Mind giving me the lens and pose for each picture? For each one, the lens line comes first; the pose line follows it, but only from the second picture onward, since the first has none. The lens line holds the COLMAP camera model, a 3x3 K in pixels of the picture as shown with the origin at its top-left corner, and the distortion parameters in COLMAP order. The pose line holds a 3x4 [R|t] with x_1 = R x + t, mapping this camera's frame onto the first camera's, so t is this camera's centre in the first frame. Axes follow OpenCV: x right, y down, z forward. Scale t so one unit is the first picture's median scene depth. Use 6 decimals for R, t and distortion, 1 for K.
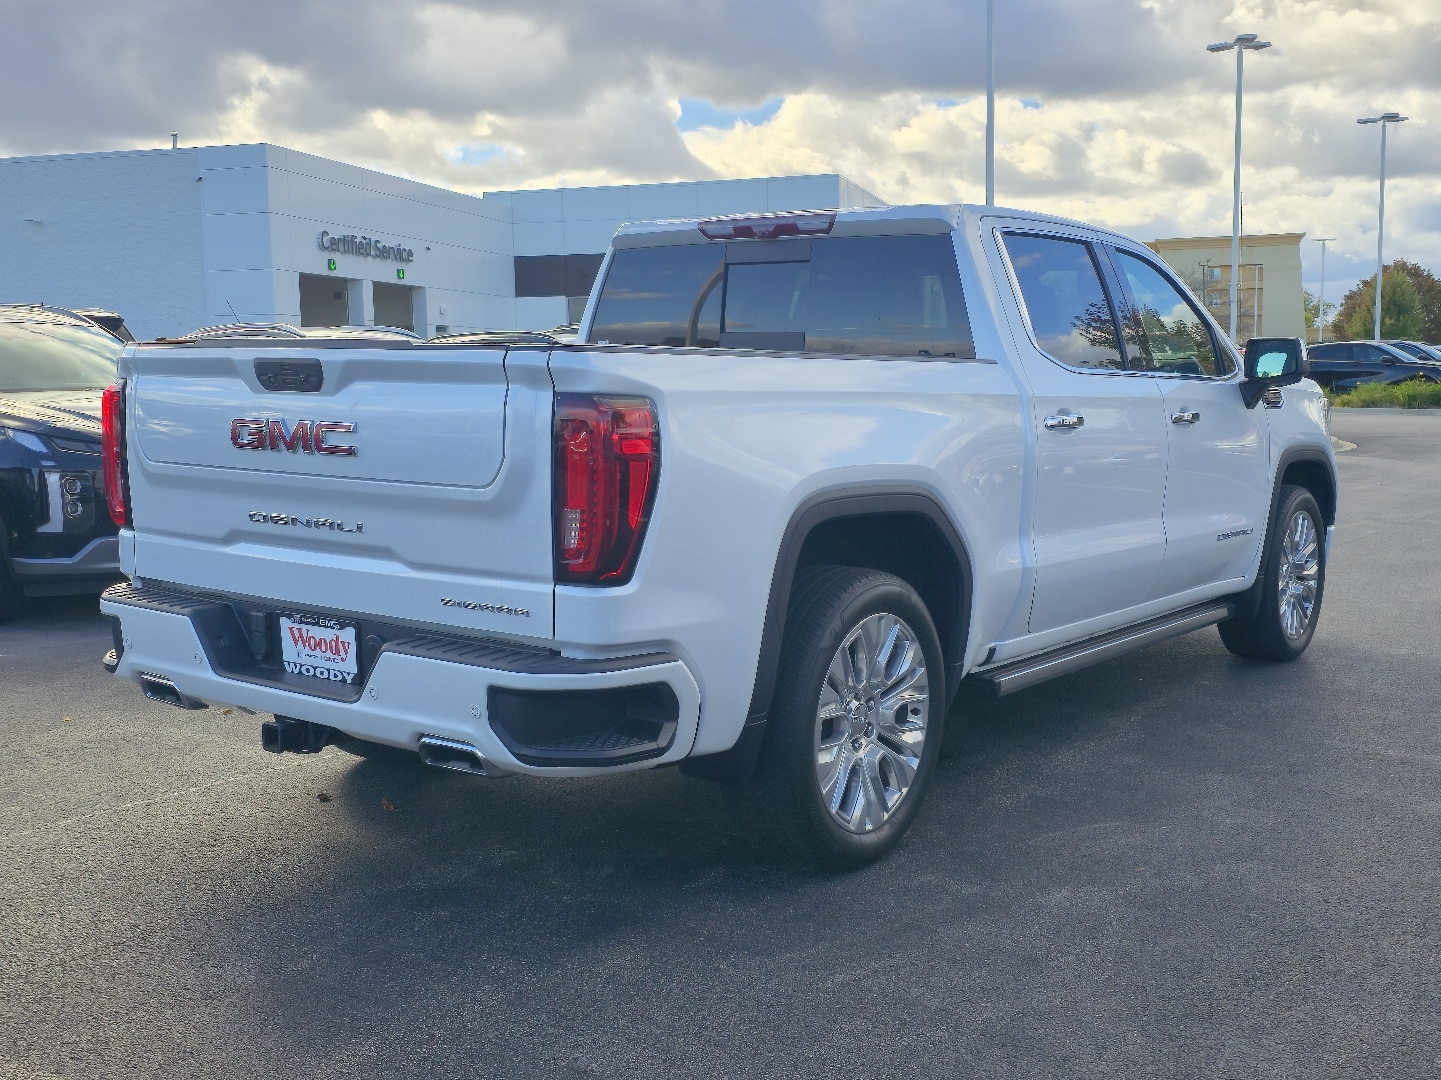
lens RADIAL K [[1648.6, 0, 720.5], [0, 1648.6, 540.0], [0, 0, 1]] dist [0.130395, -0.299335]
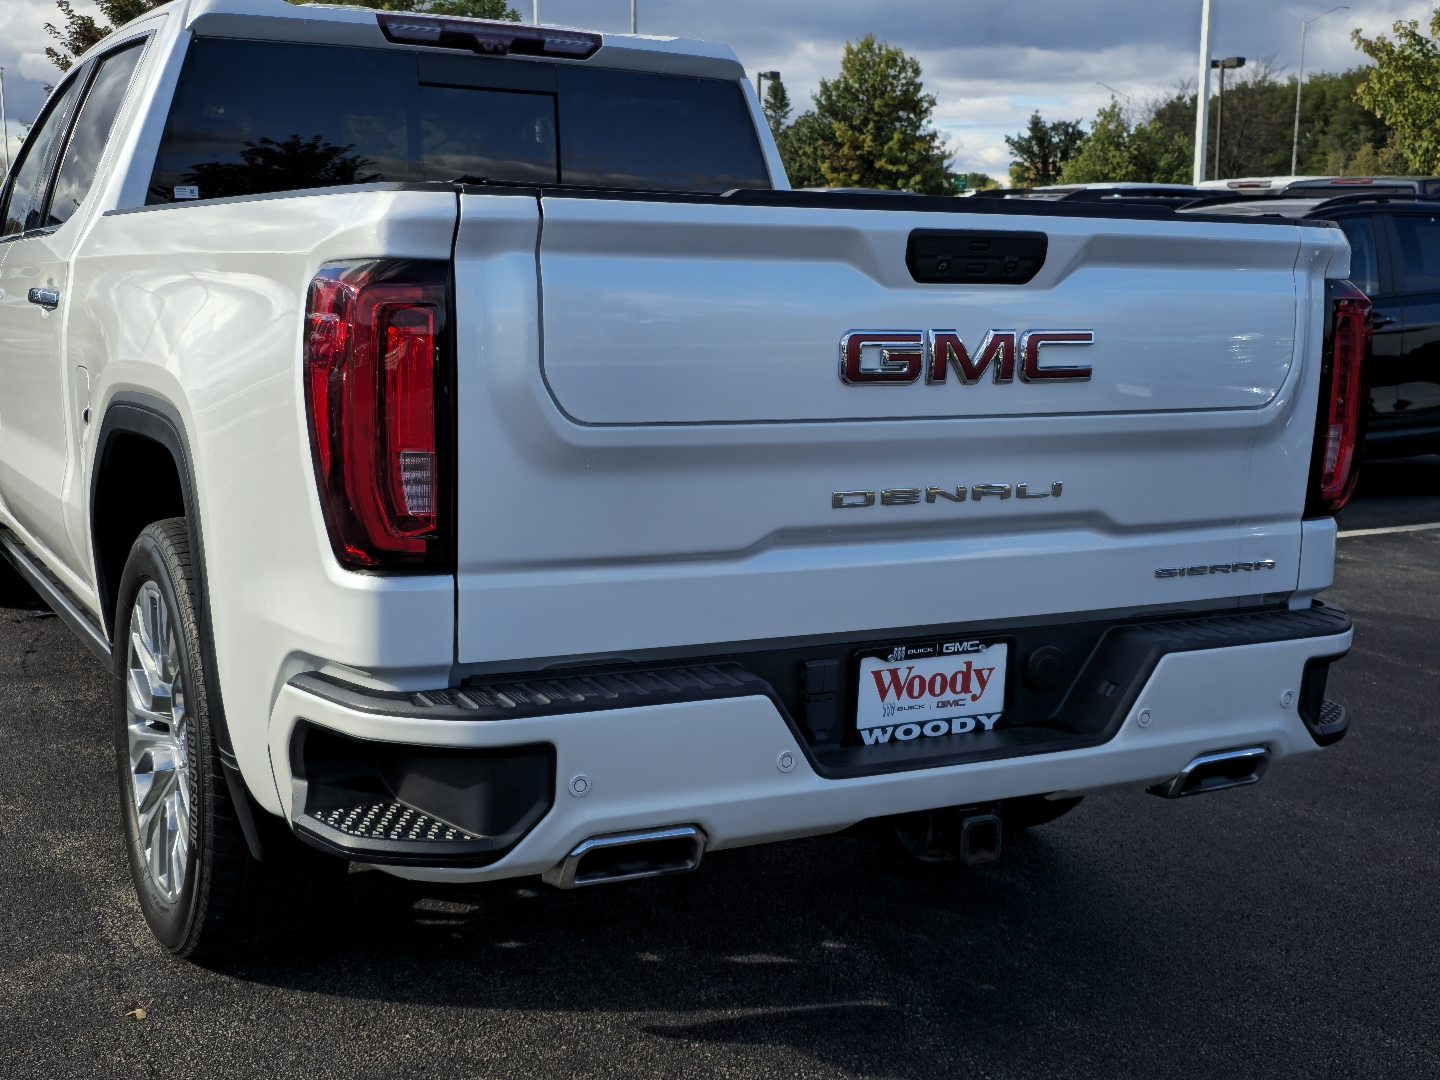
lens RADIAL K [[1795.6, 0, 720.0], [0, 1795.6, 540.0], [0, 0, 1]] dist [0.111899, -0.094310]
pose [[0.401646, -0.141295, 0.904829, -0.895080], [0.079413, 0.989678, 0.119294, -0.080948], [-0.912345, 0.023941, 0.408721, 0.798113]]
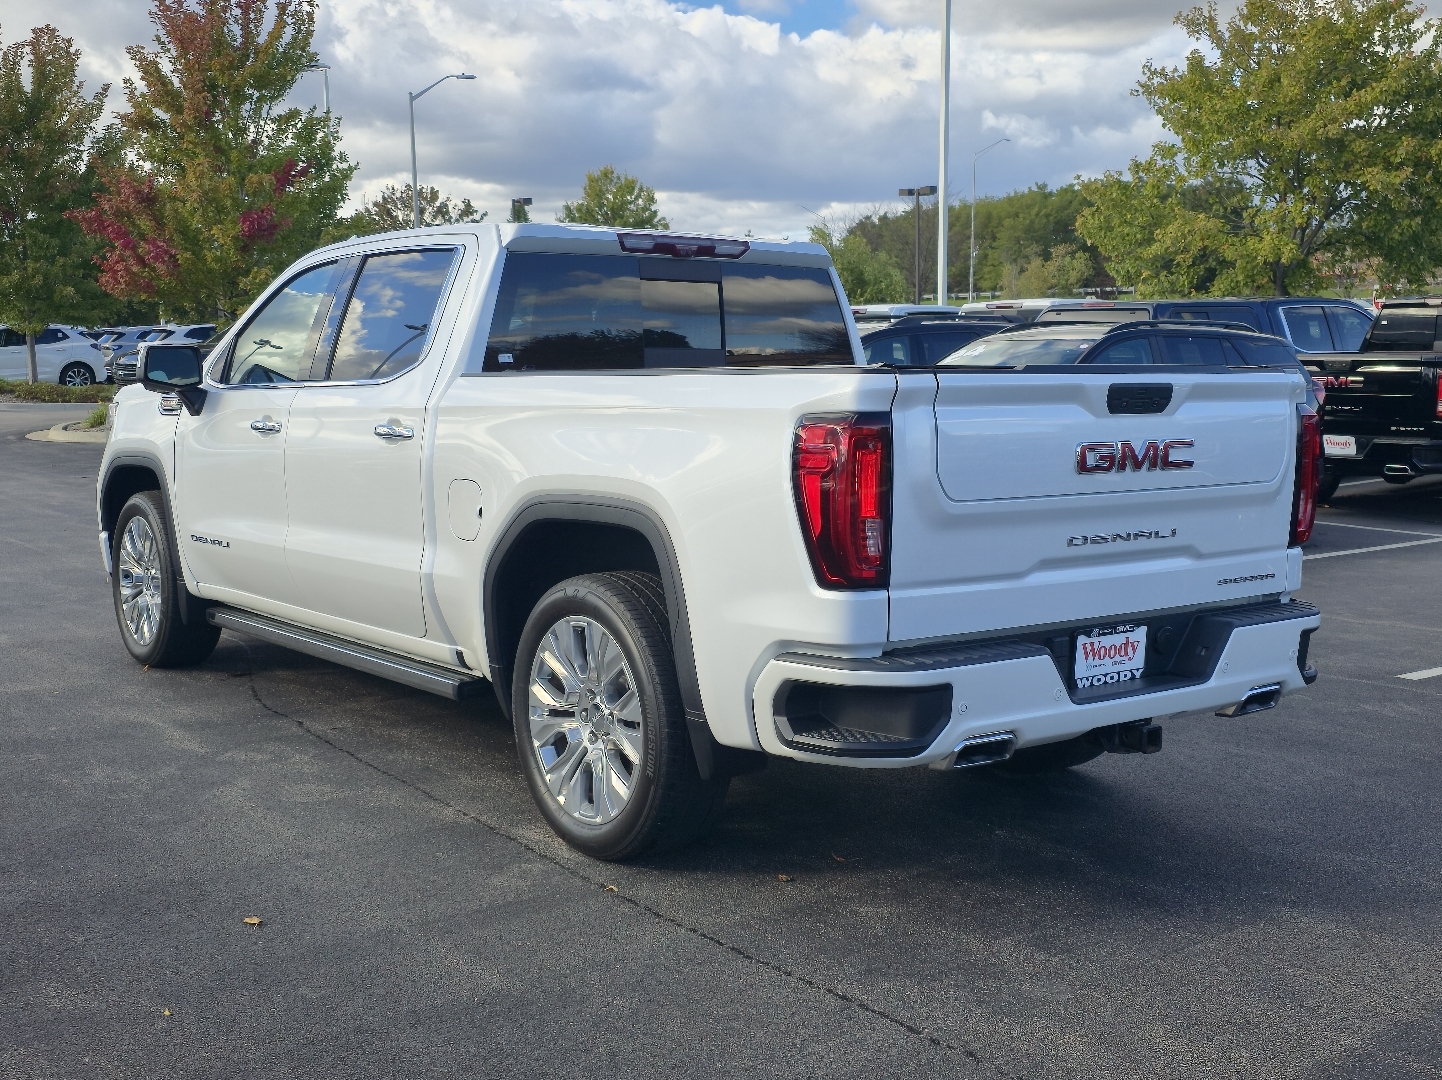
lens RADIAL K [[1649.7, 0, 721.0], [0, 1649.7, 540.0], [0, 0, 1]] dist [0.130395, -0.299335]
pose [[0.255044, -0.110274, 0.960621, -1.325706], [0.102601, 0.990953, 0.086516, -0.125825], [-0.961471, 0.076495, 0.264051, 0.961059]]
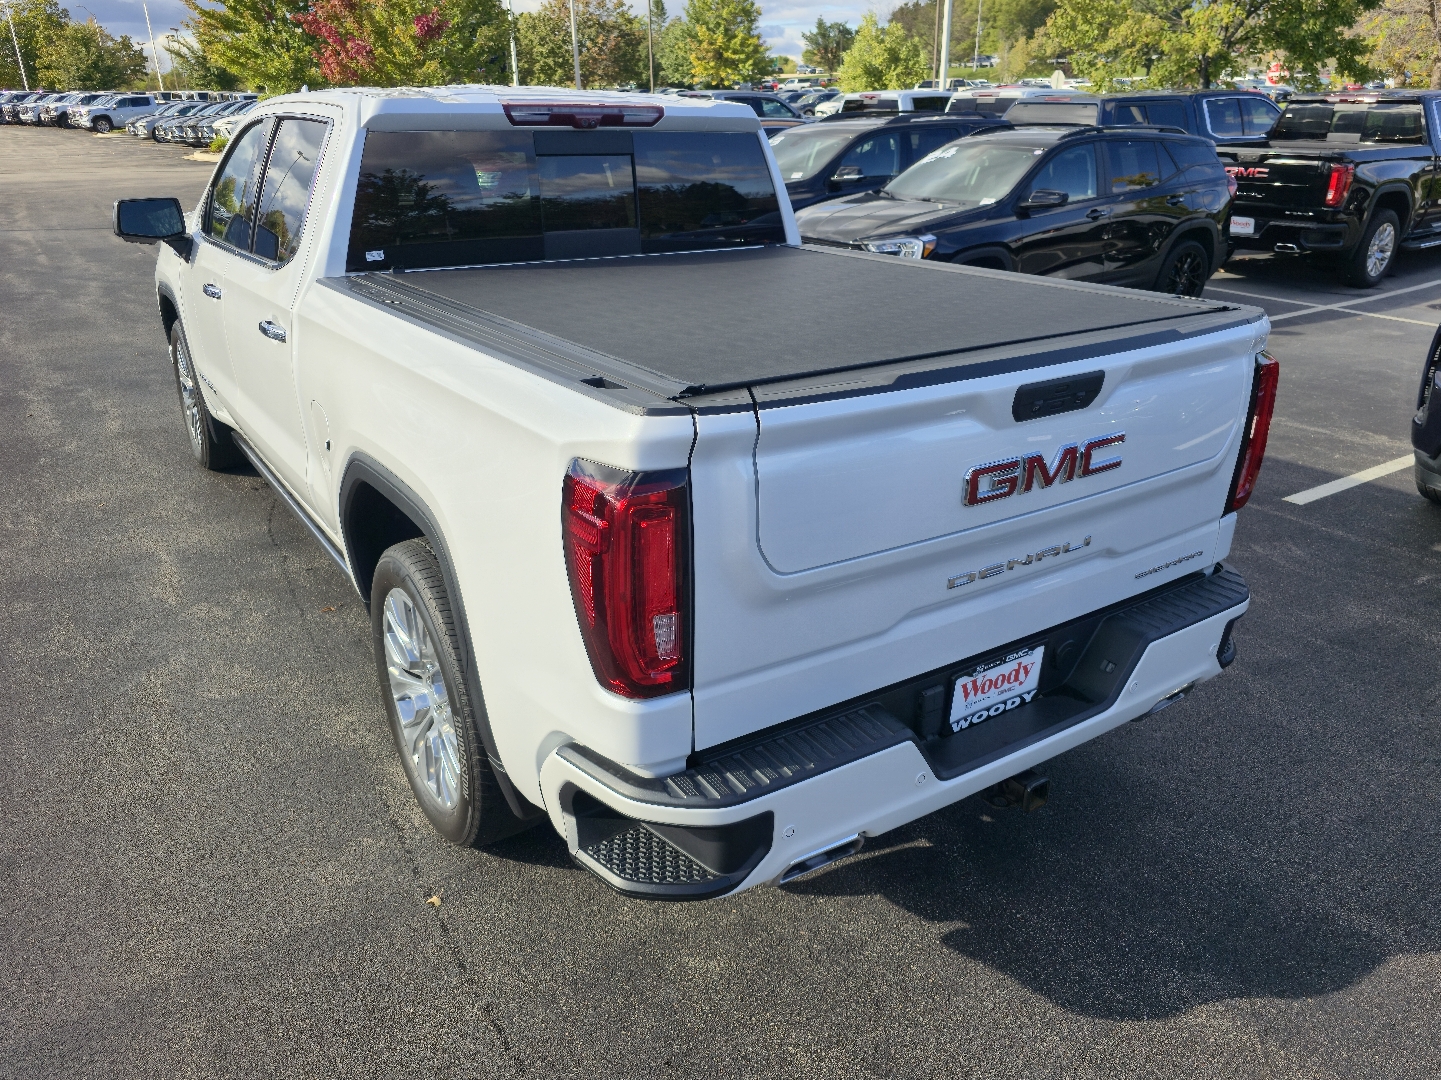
lens RADIAL K [[1048.8, 0, 725.9], [0, 1048.8, 534.9], [0, 0, 1]] dist [0.049584, -0.058834]
pose [[0.316967, -0.358007, 0.878272, -0.761952], [0.100265, 0.933481, 0.344326, -0.222199], [-0.943122, -0.021081, 0.331778, 0.958785]]
